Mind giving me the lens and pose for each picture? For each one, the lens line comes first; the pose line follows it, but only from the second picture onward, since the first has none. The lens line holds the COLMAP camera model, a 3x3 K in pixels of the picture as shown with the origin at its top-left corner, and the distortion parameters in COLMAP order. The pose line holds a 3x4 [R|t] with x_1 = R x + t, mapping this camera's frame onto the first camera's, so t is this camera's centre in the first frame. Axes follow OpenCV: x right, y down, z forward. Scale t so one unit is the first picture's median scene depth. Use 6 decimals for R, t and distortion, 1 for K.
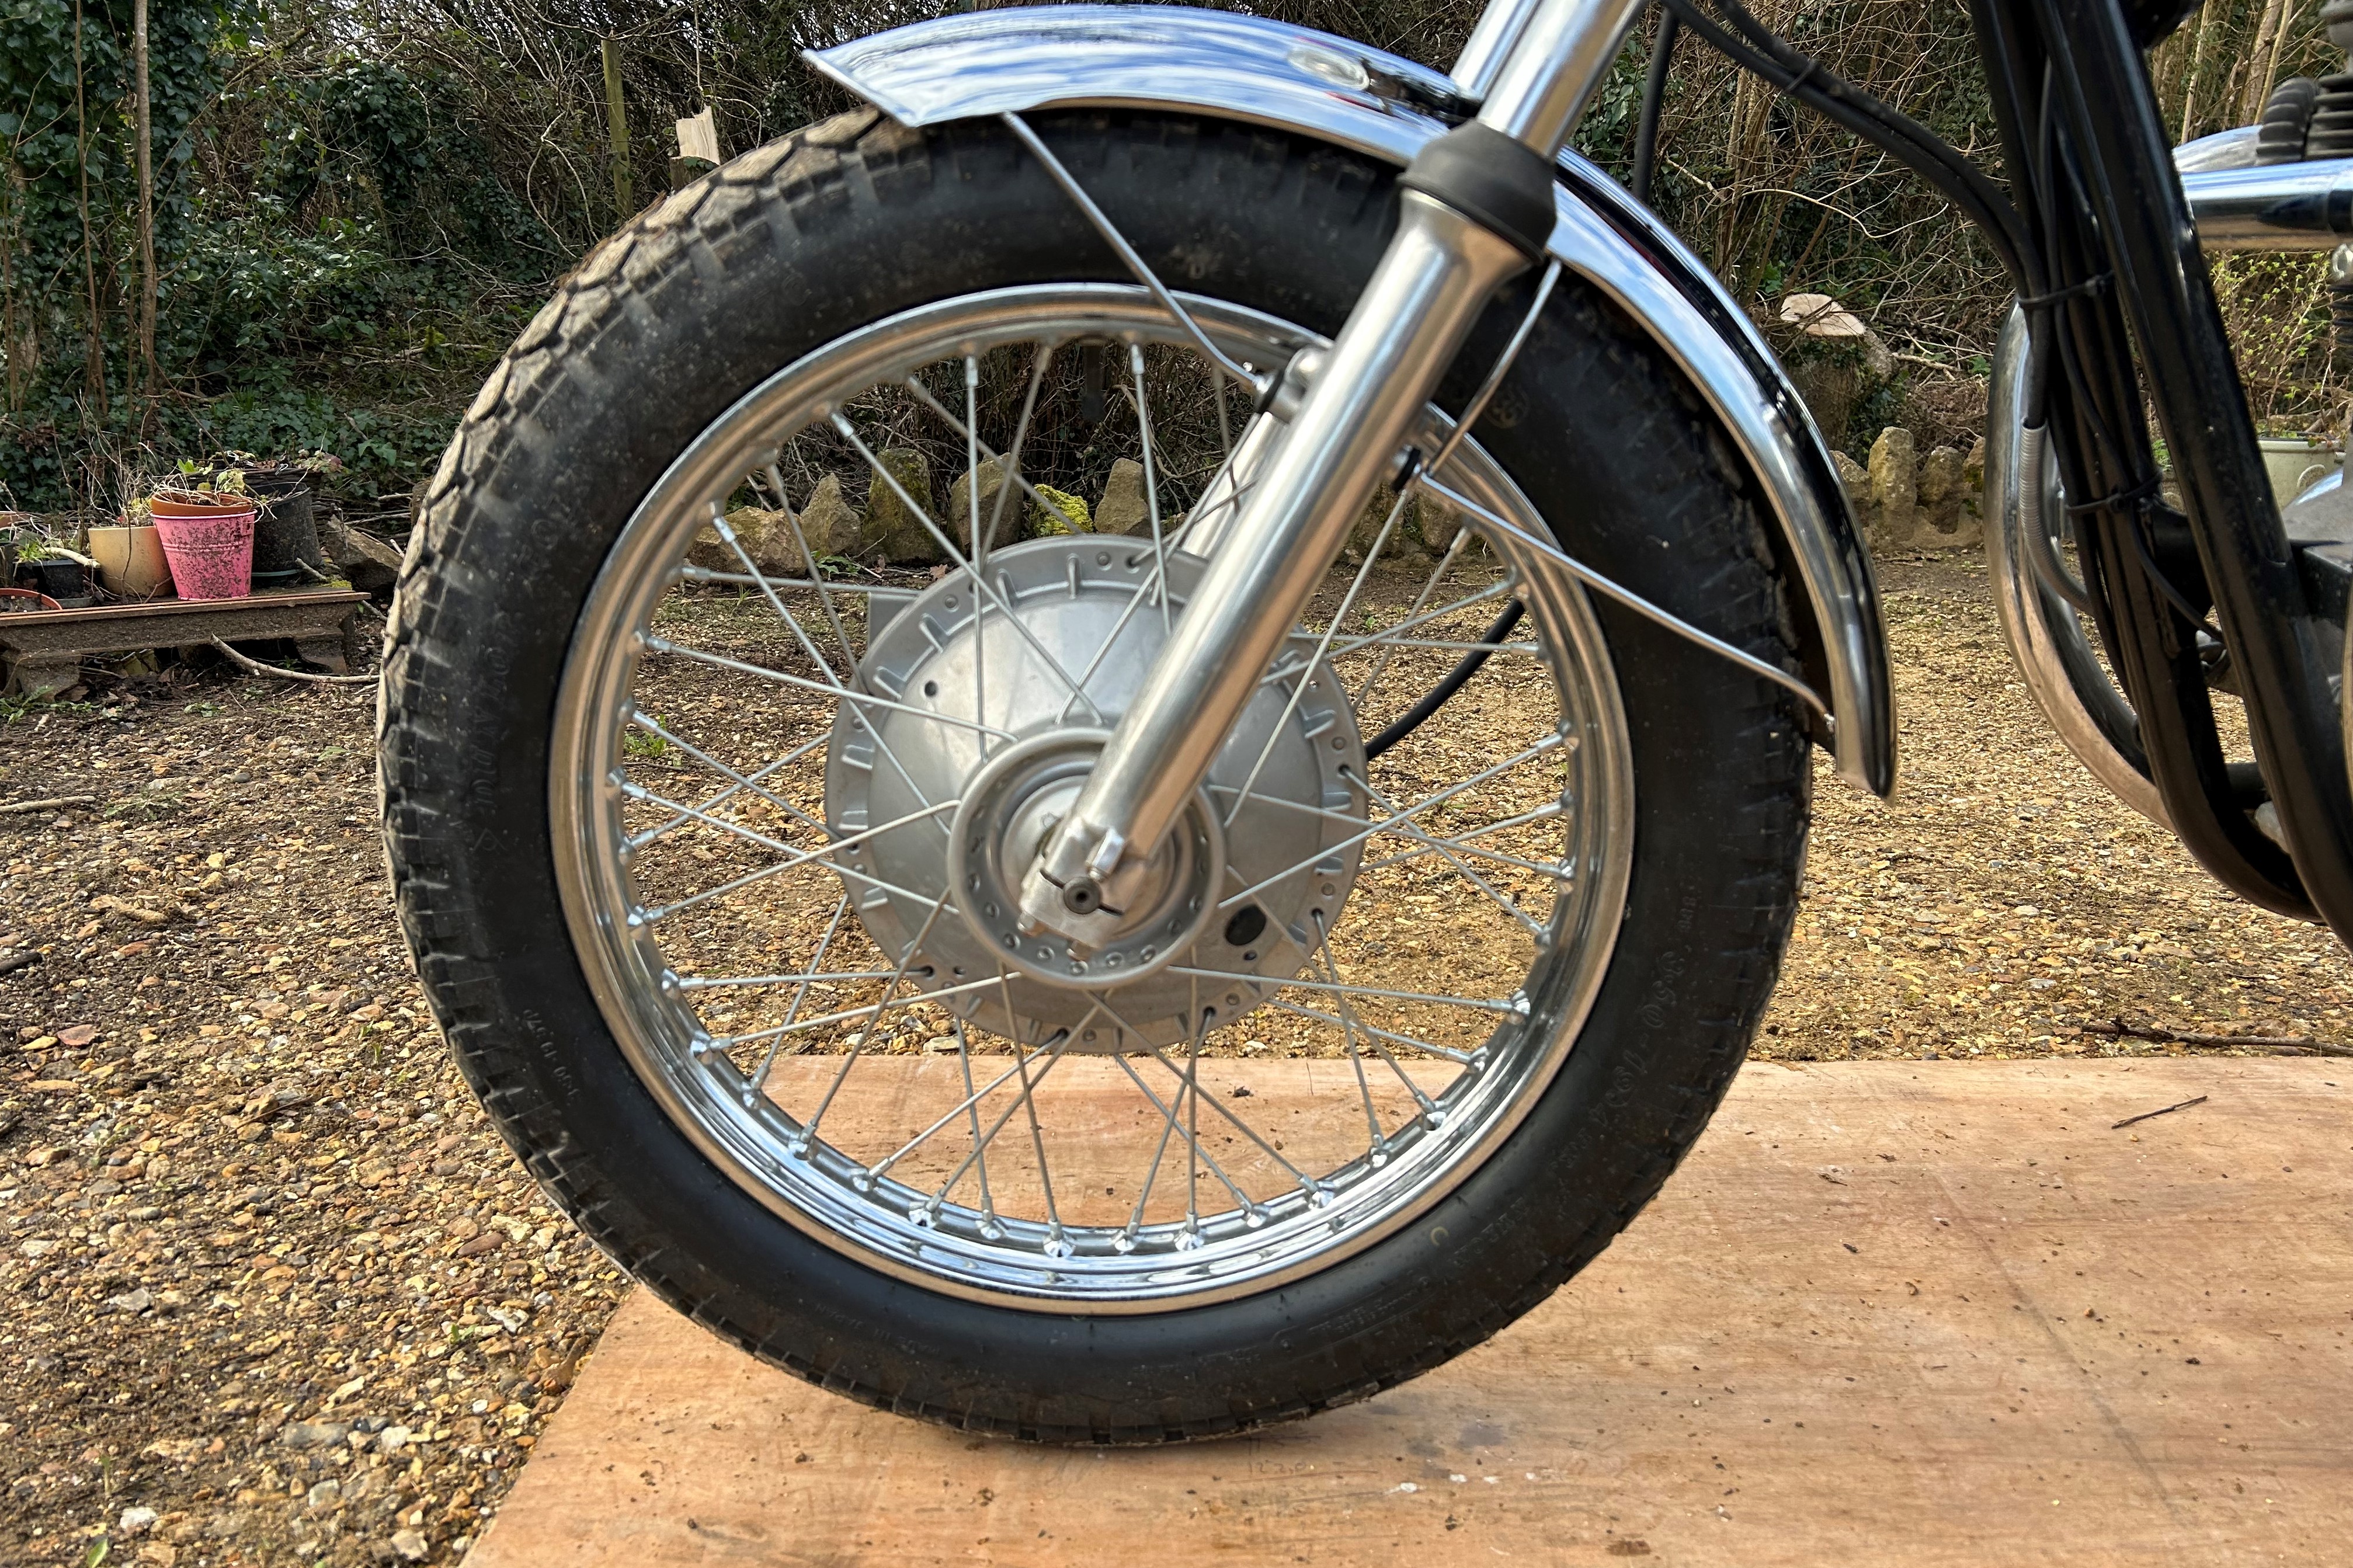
lens RADIAL K [[1775.5, 0, 1183.8], [0, 1775.5, 803.6], [0, 0, 1]] dist [0.019431, -0.029936]
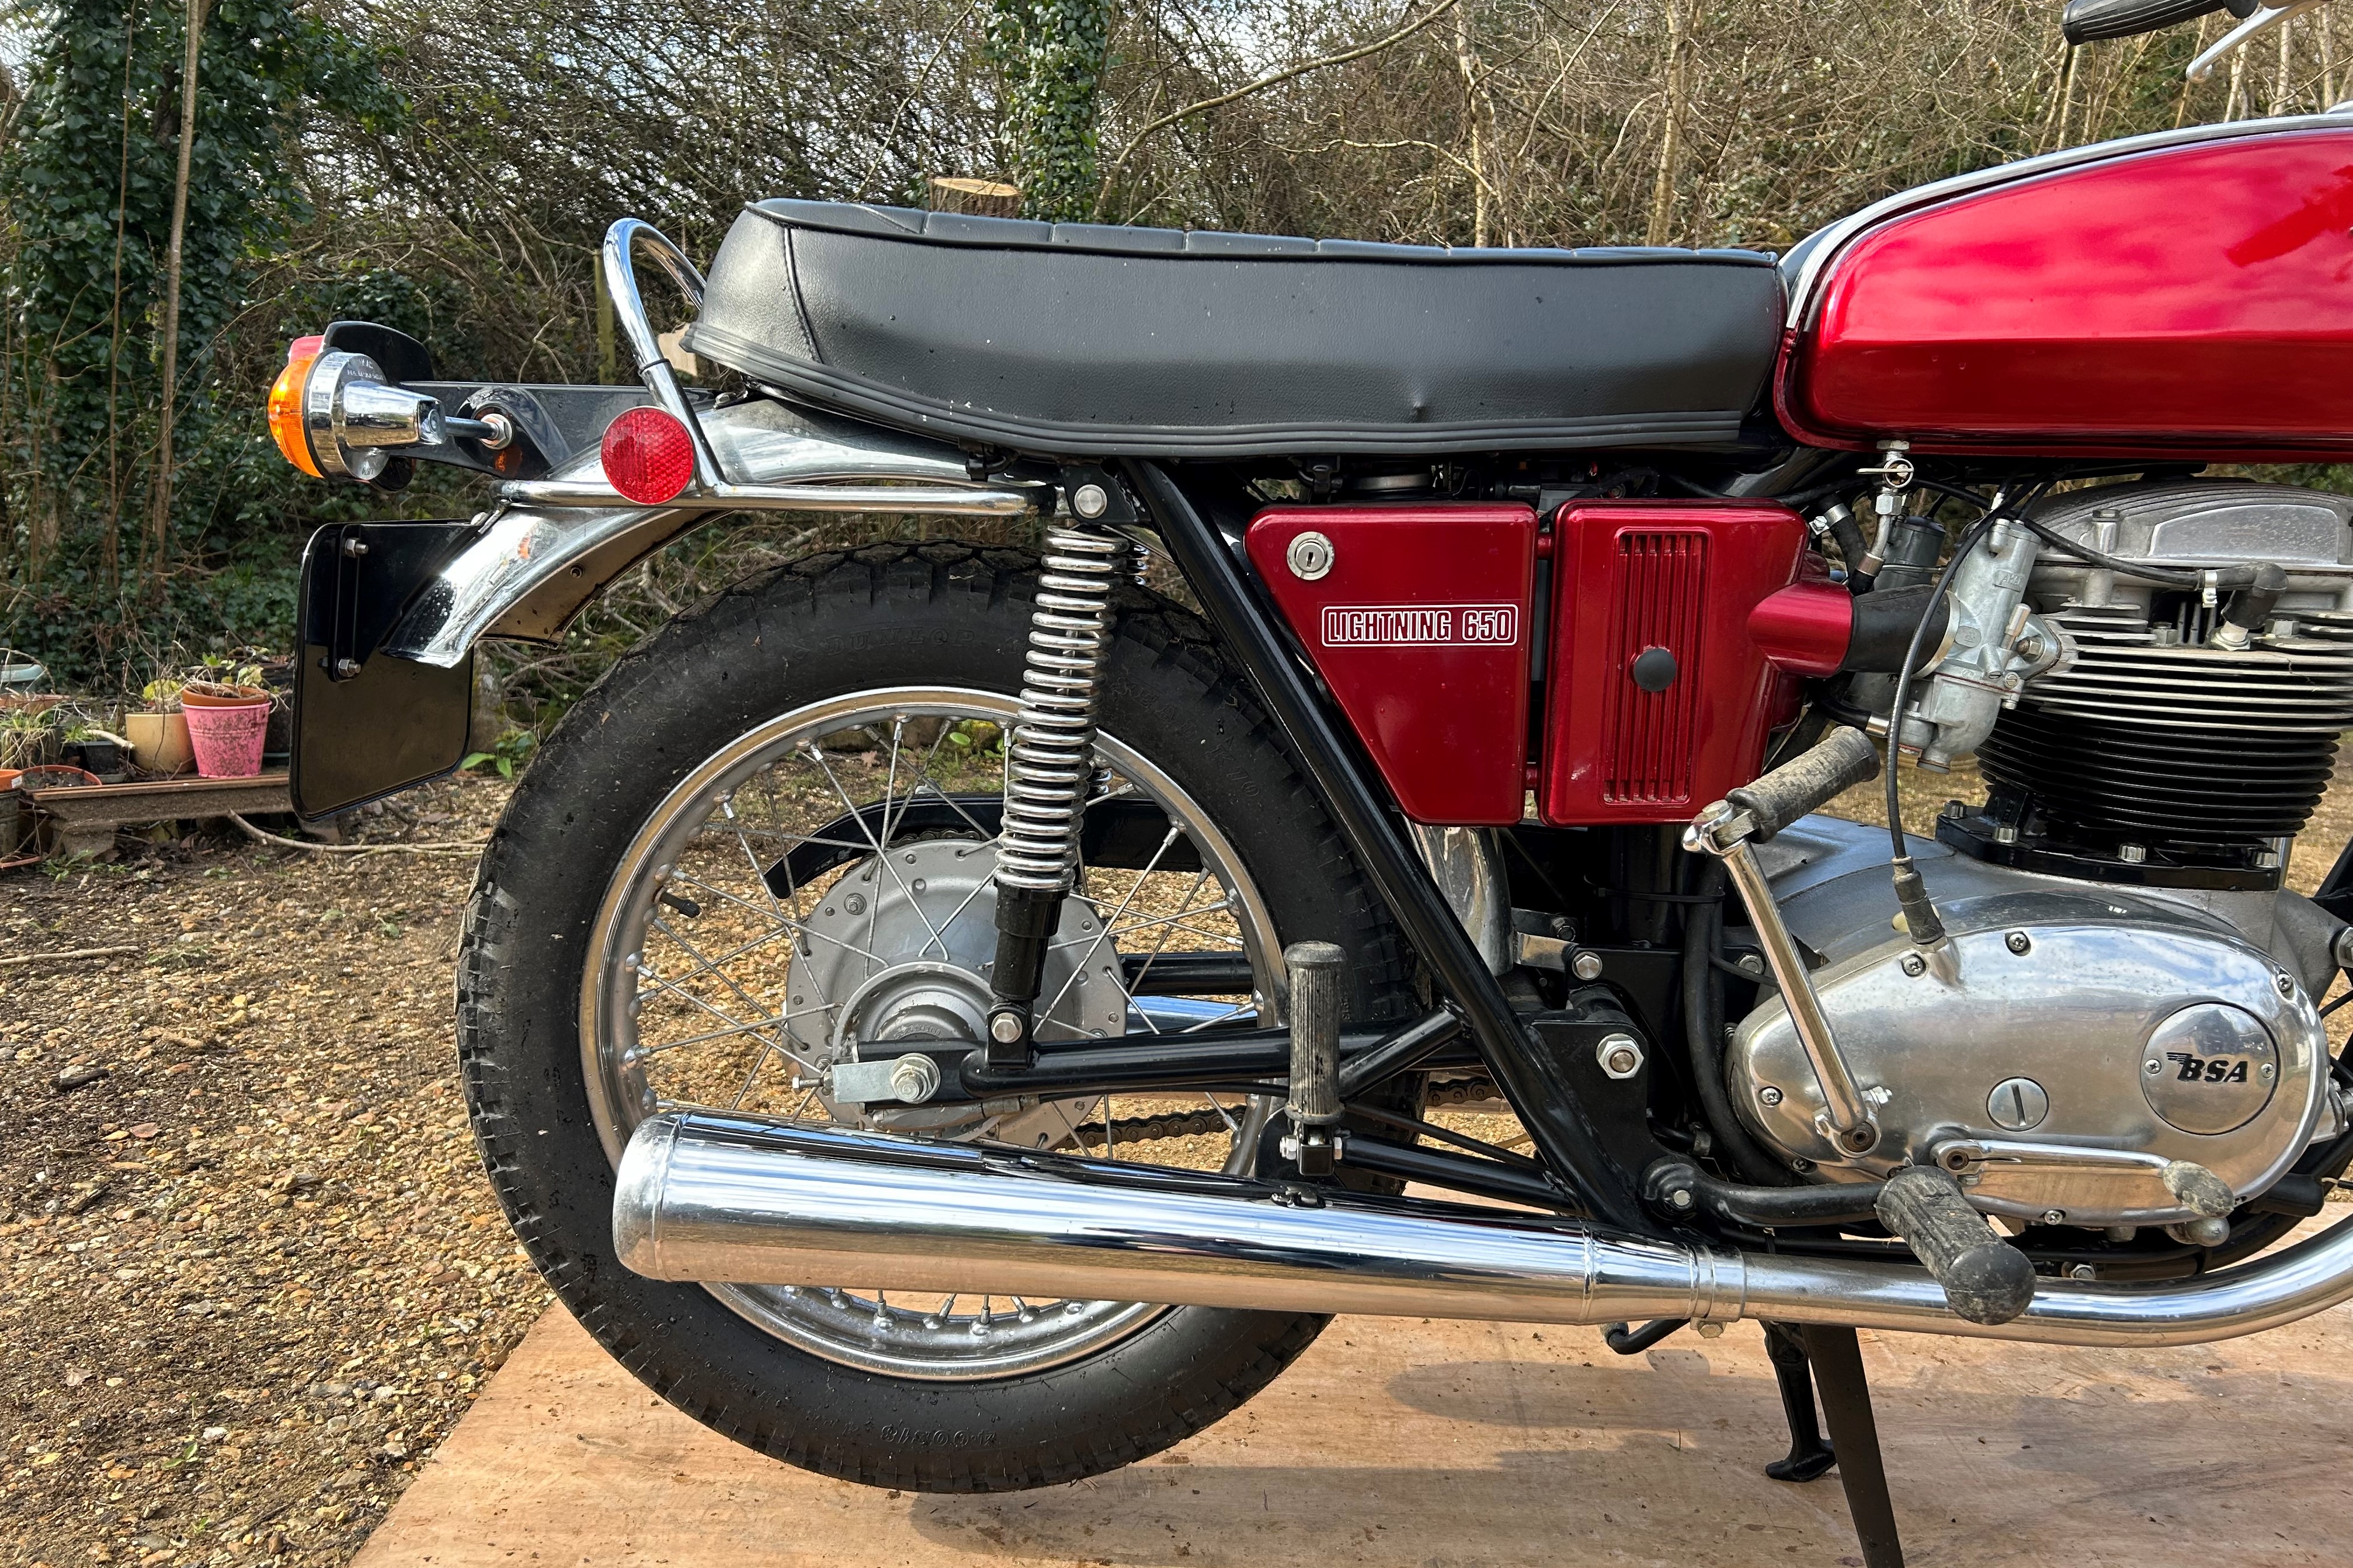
lens RADIAL K [[1775.5, 0, 1183.8], [0, 1775.5, 803.6], [0, 0, 1]] dist [0.019431, -0.029936]
pose [[0.999486, 0.025656, 0.019220, 0.108750], [-0.023778, 0.995449, -0.092281, -0.007748], [-0.021500, 0.091776, 0.995548, -0.320472]]
